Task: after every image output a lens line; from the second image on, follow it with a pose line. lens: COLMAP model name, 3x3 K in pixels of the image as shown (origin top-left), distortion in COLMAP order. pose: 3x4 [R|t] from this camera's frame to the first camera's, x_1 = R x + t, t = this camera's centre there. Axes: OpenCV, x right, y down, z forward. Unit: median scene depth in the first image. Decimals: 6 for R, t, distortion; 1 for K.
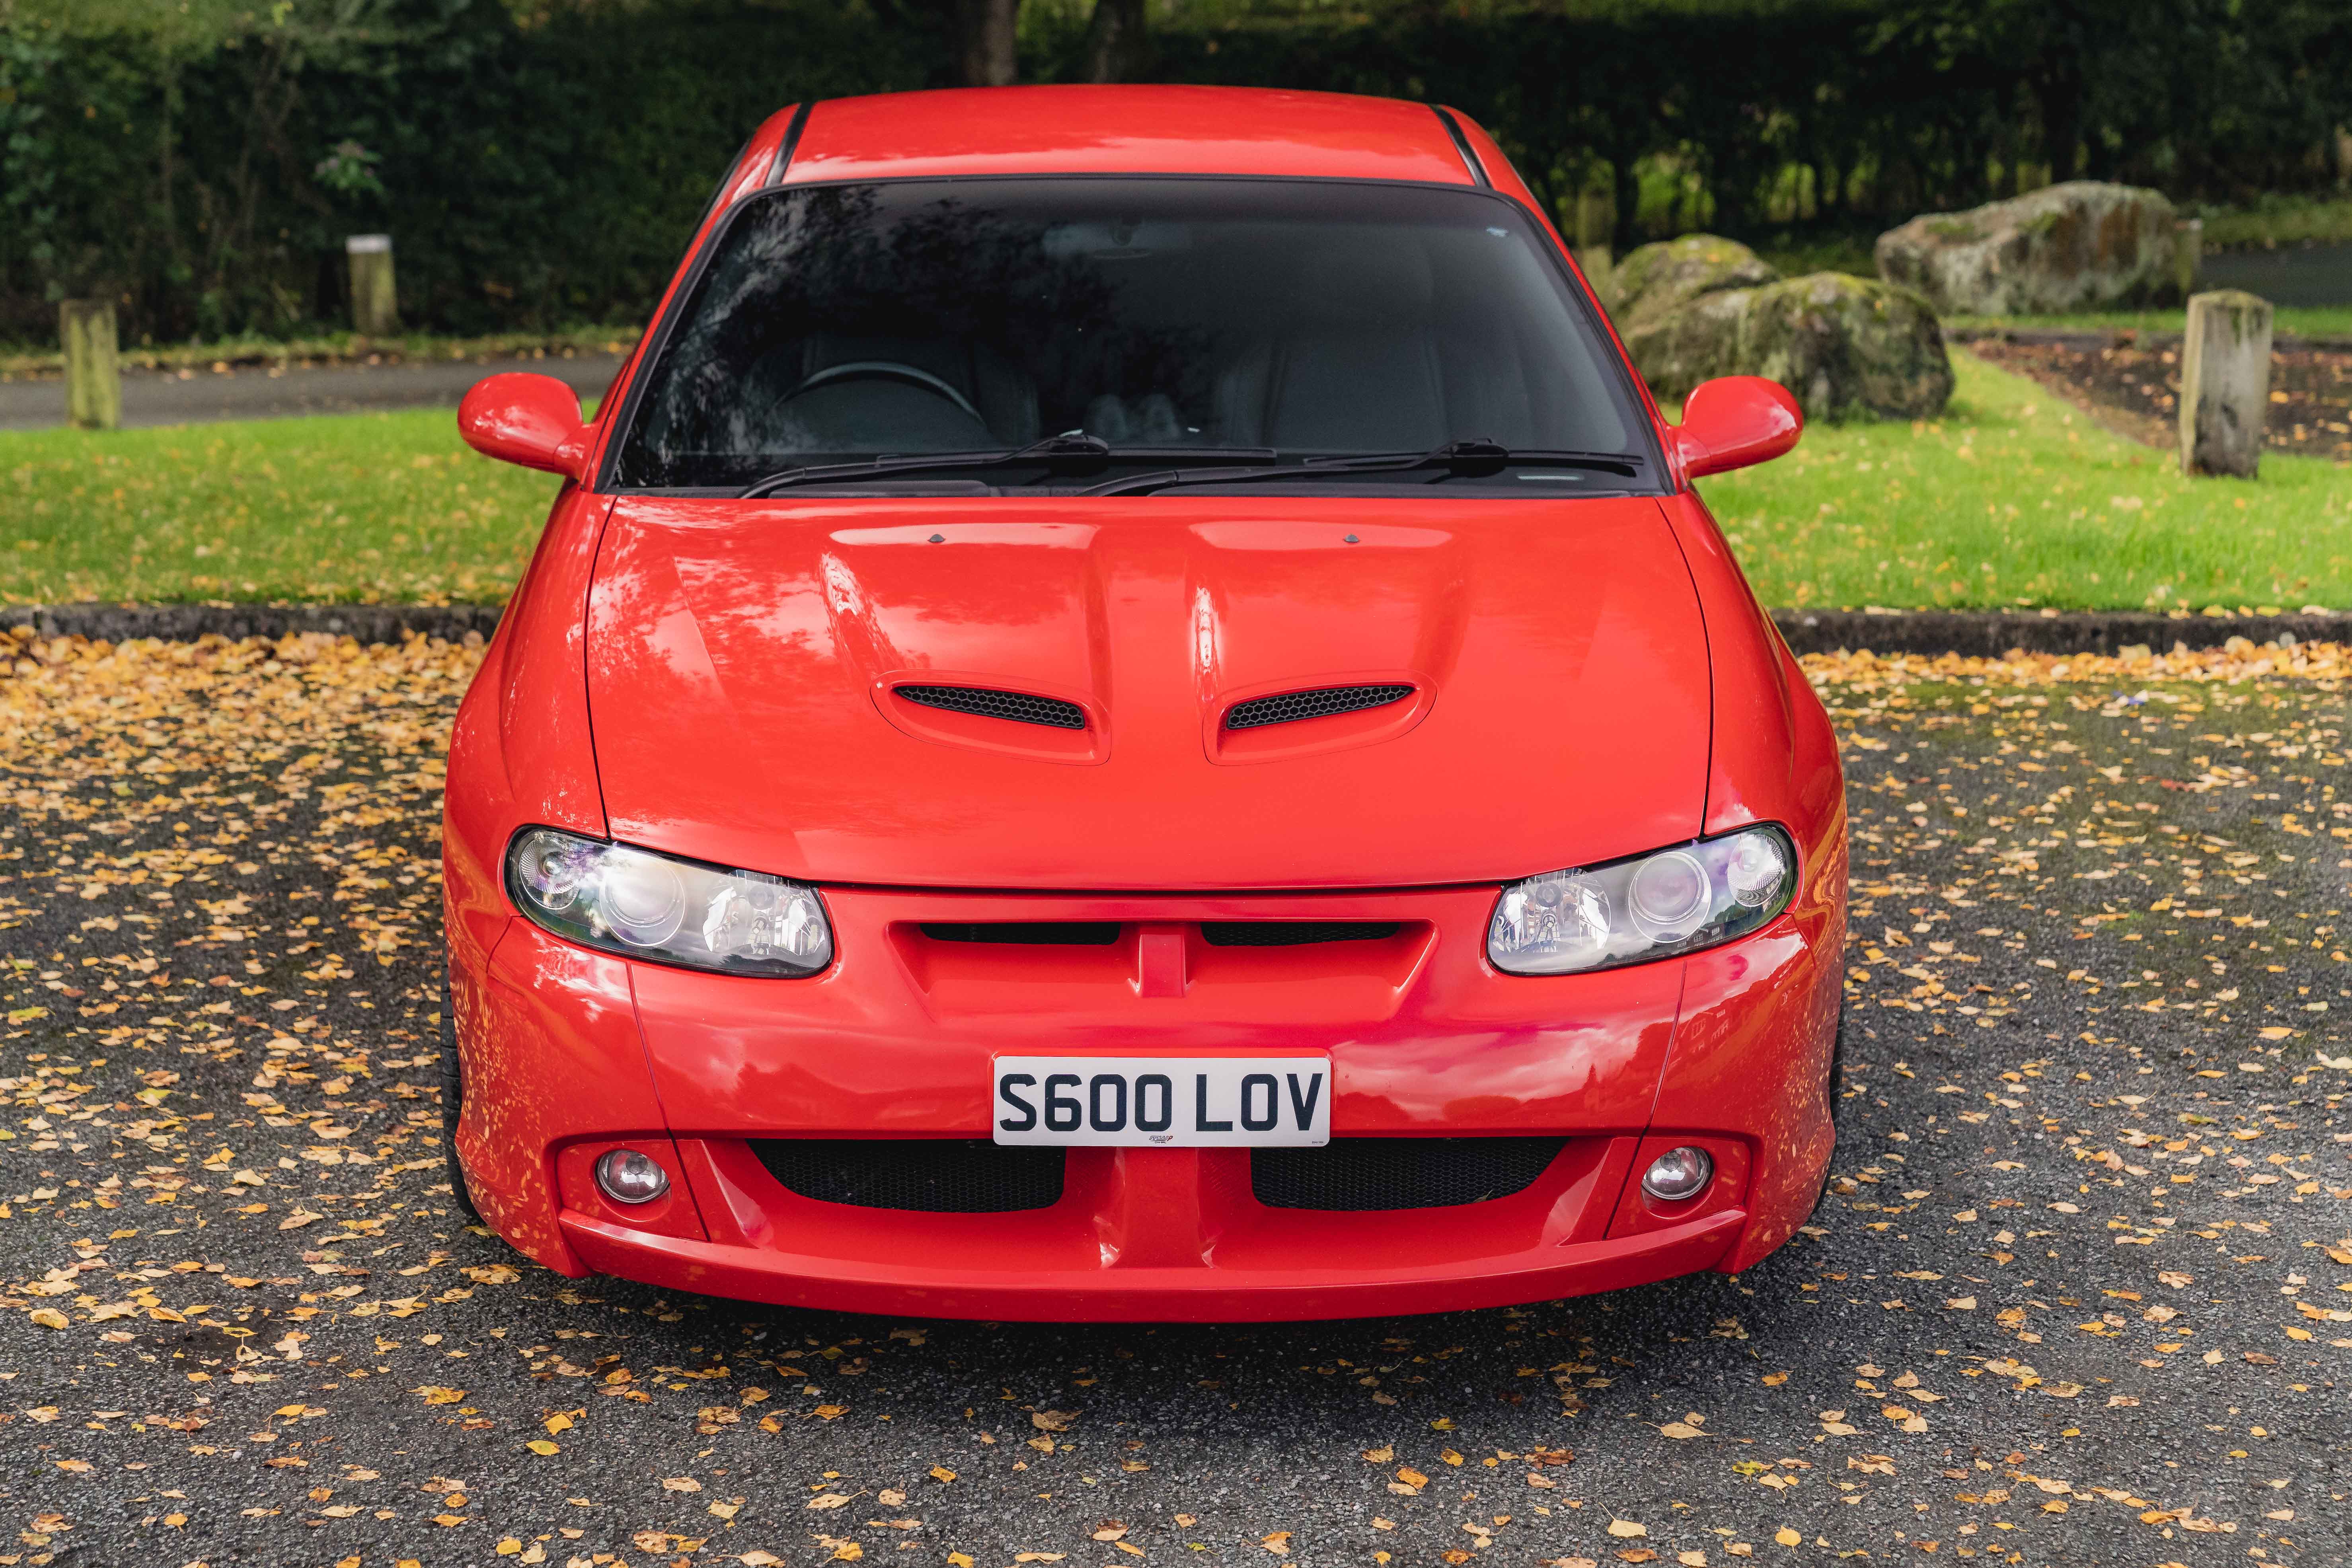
lens RADIAL K [[4736.6, 0, 1084.3], [0, 4736.6, 781.4], [0, 0, 1]] dist [0.038948, 0.145545]
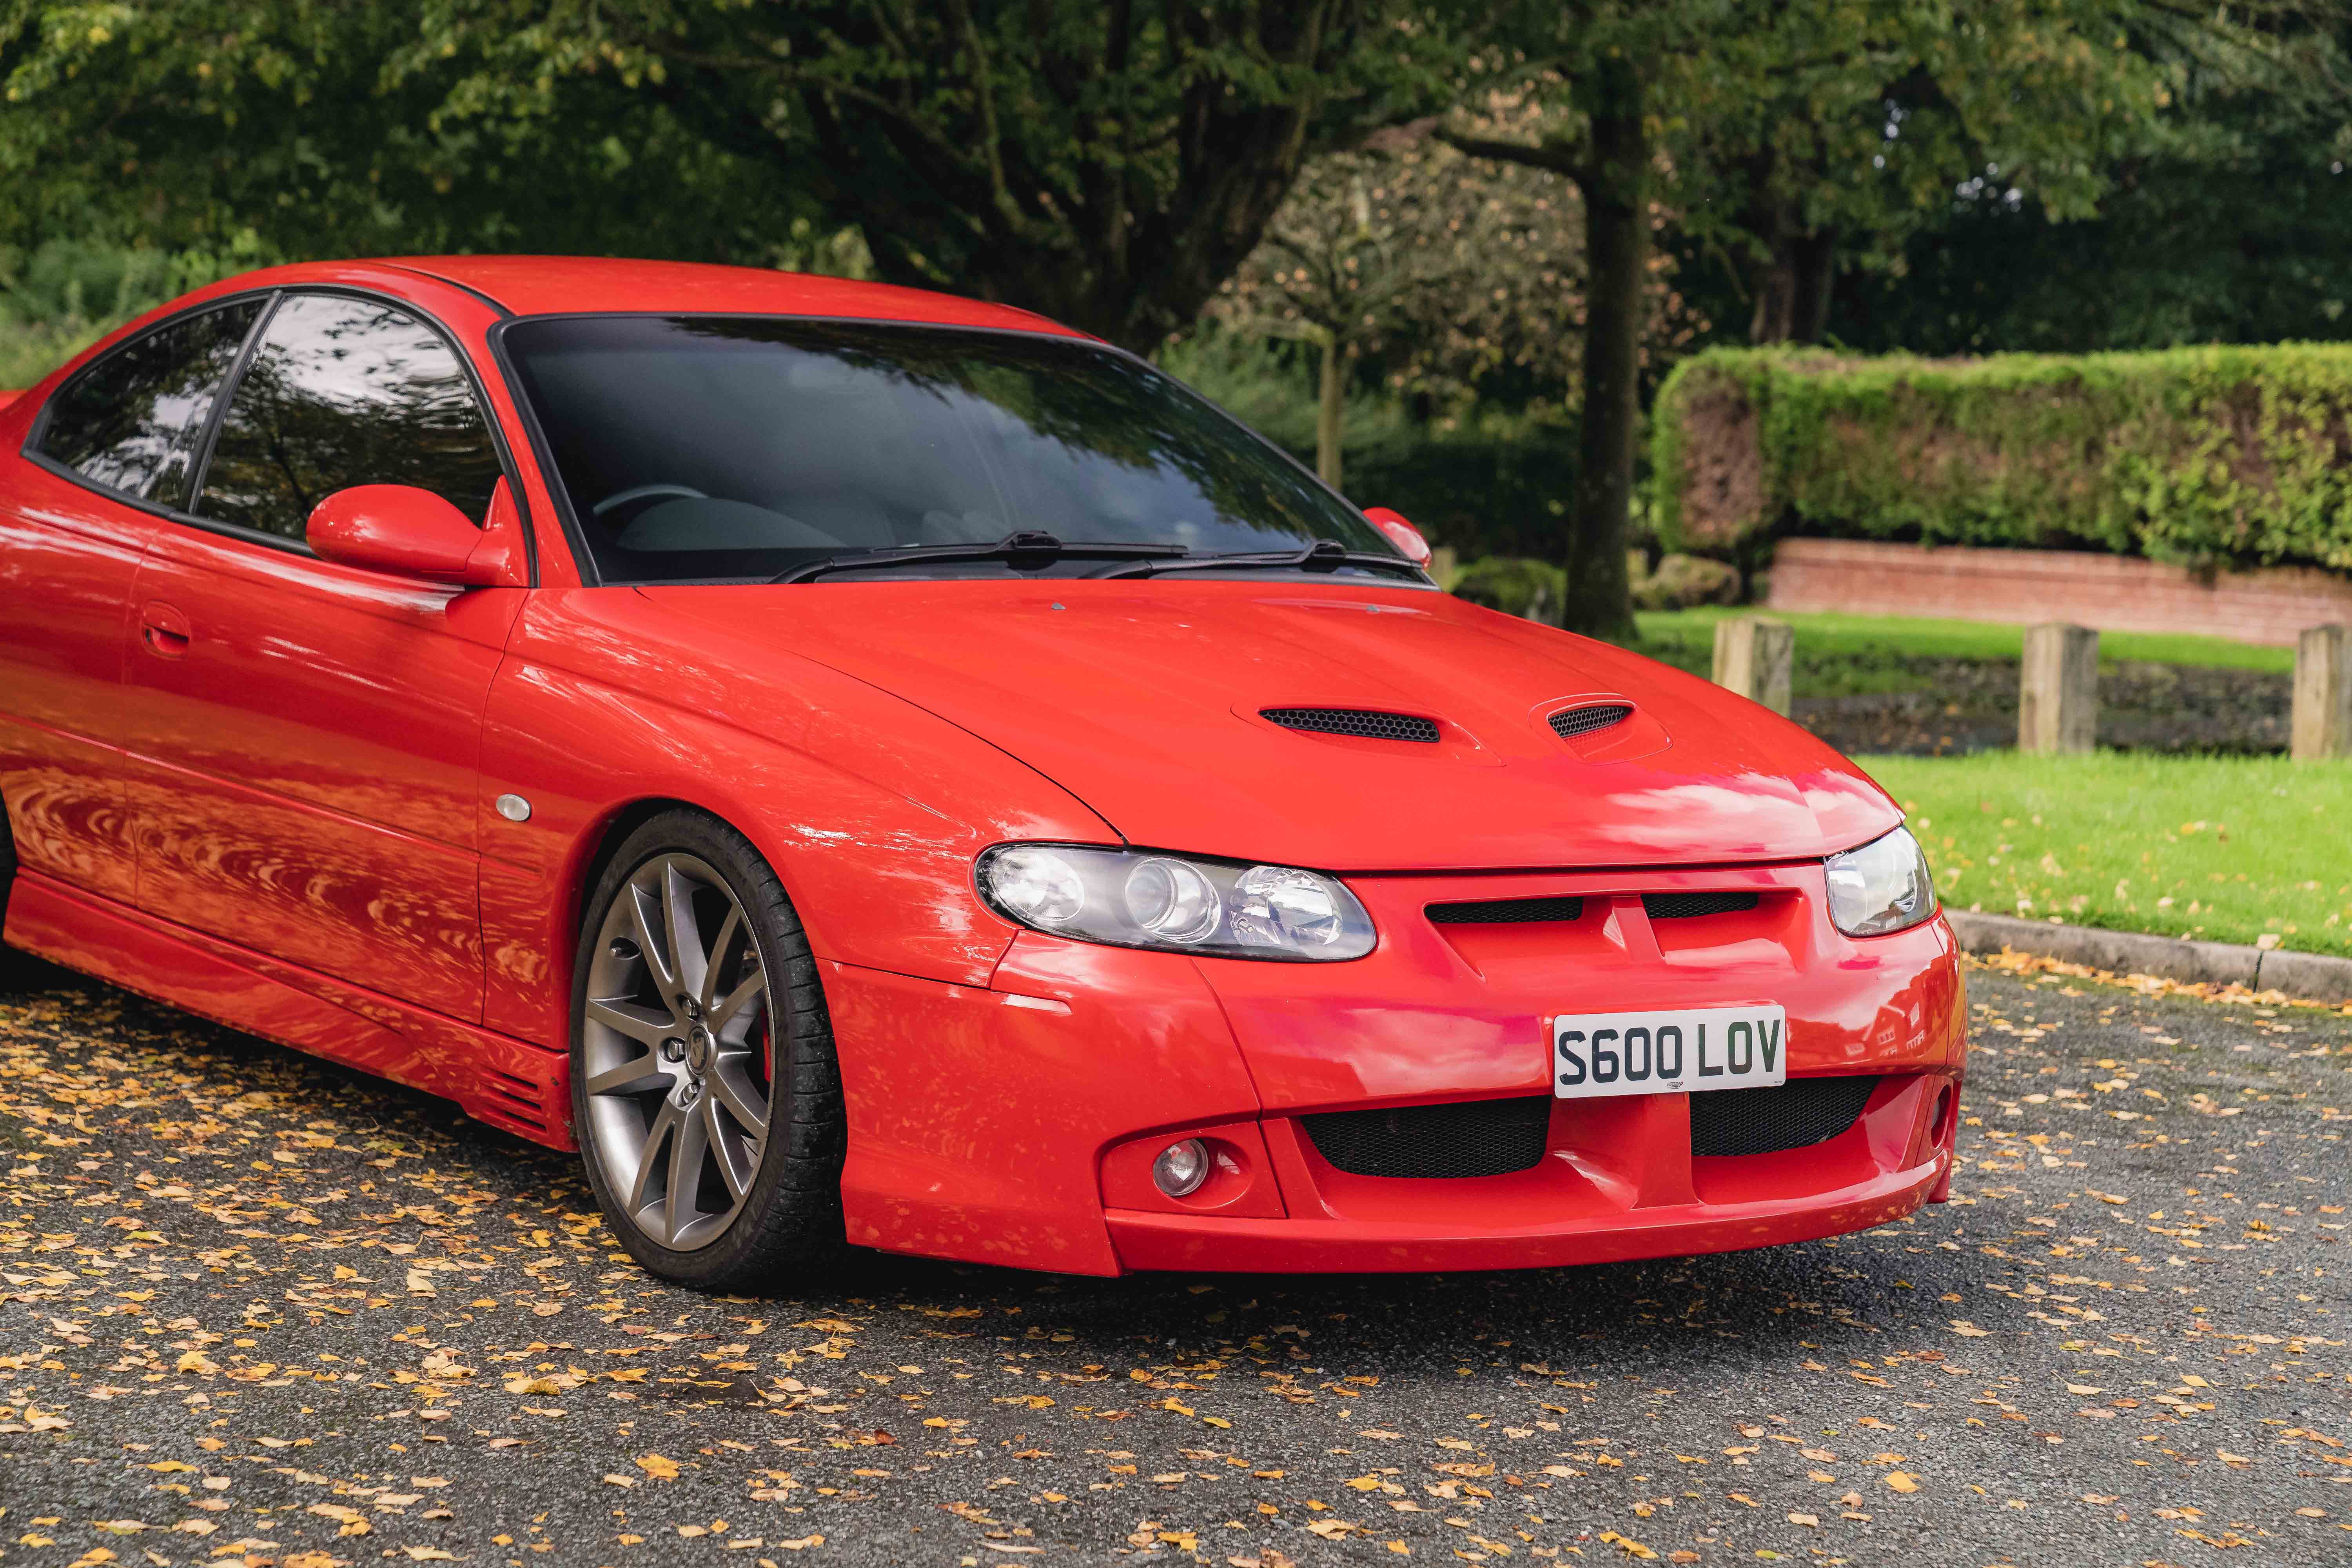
lens RADIAL K [[4724.2, 0, 1176.0], [0, 4724.2, 784.0], [0, 0, 1]] dist [0.119455, -0.148065]
pose [[0.819553, -0.015467, 0.572795, -0.533505], [0.075003, 0.993931, -0.080476, 0.064615], [-0.568074, 0.108916, 0.815739, 0.121535]]
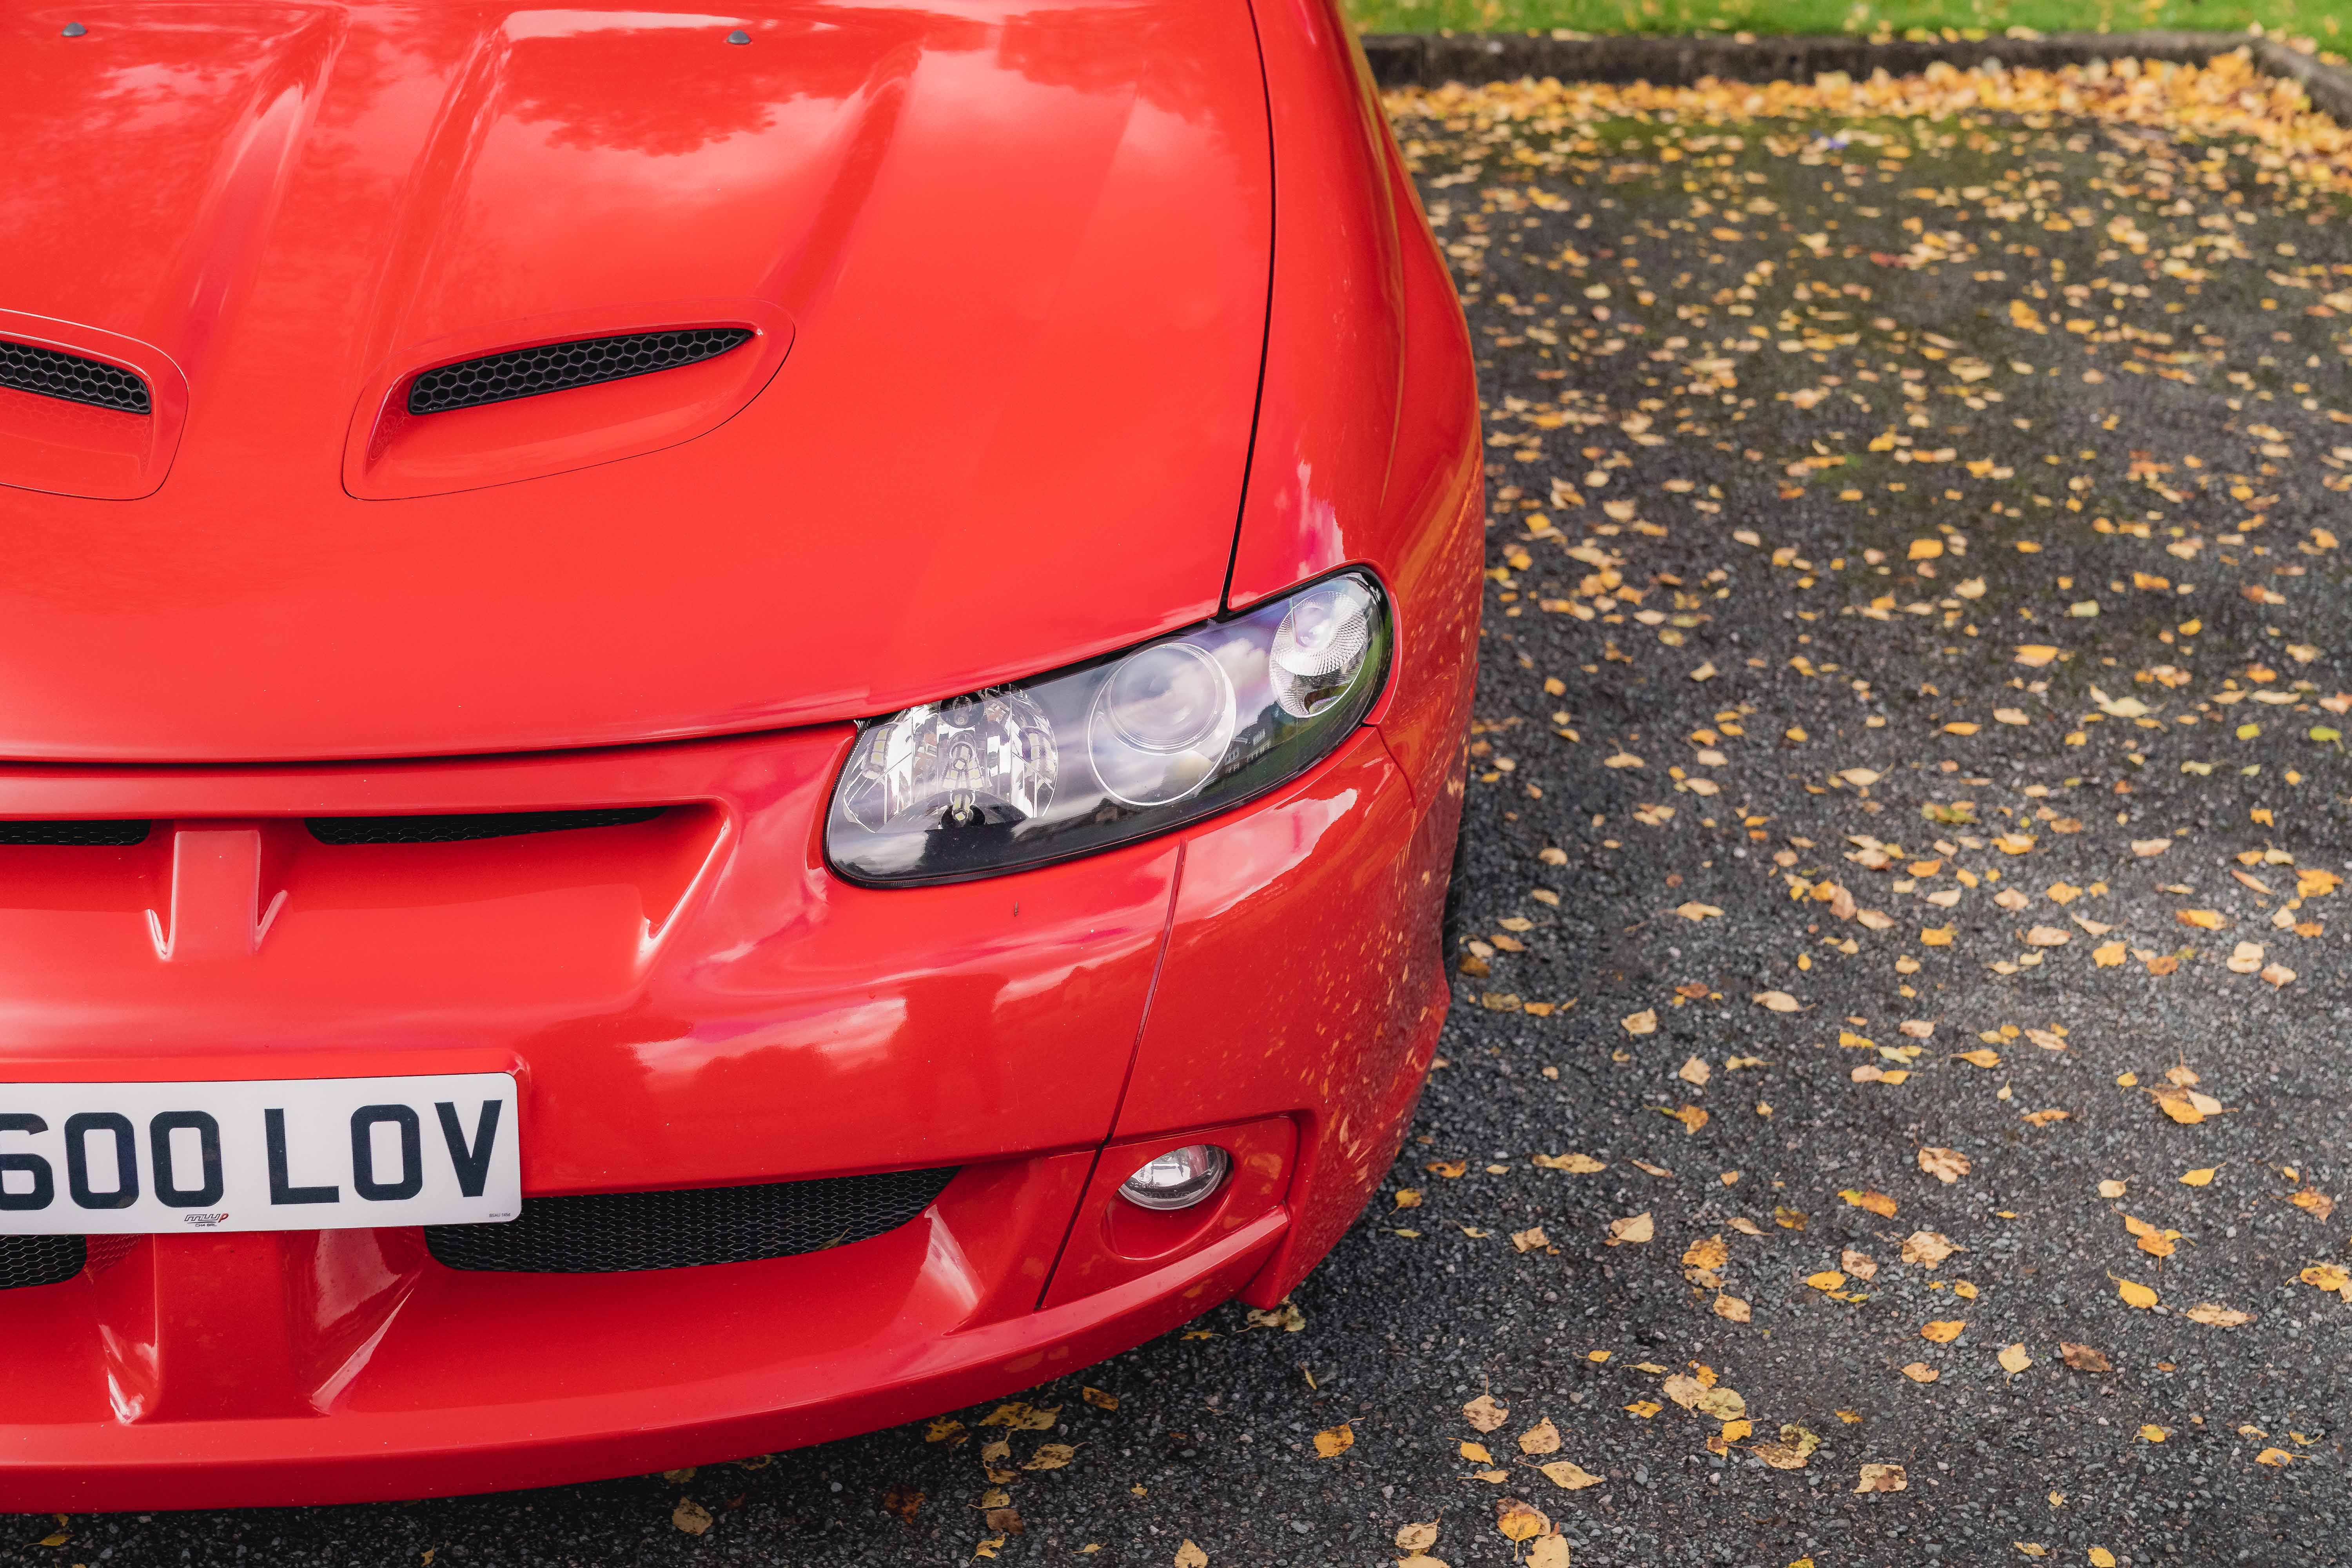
lens RADIAL K [[3257.4, 0, 1176.0], [0, 3257.4, 784.0], [0, 0, 1]] dist [0.071701, -0.056889]
pose [[0.998992, -0.008167, 0.044141, 0.084777], [-0.001454, 0.976910, 0.213647, -0.042218], [-0.044867, -0.213496, 0.975913, 0.476807]]
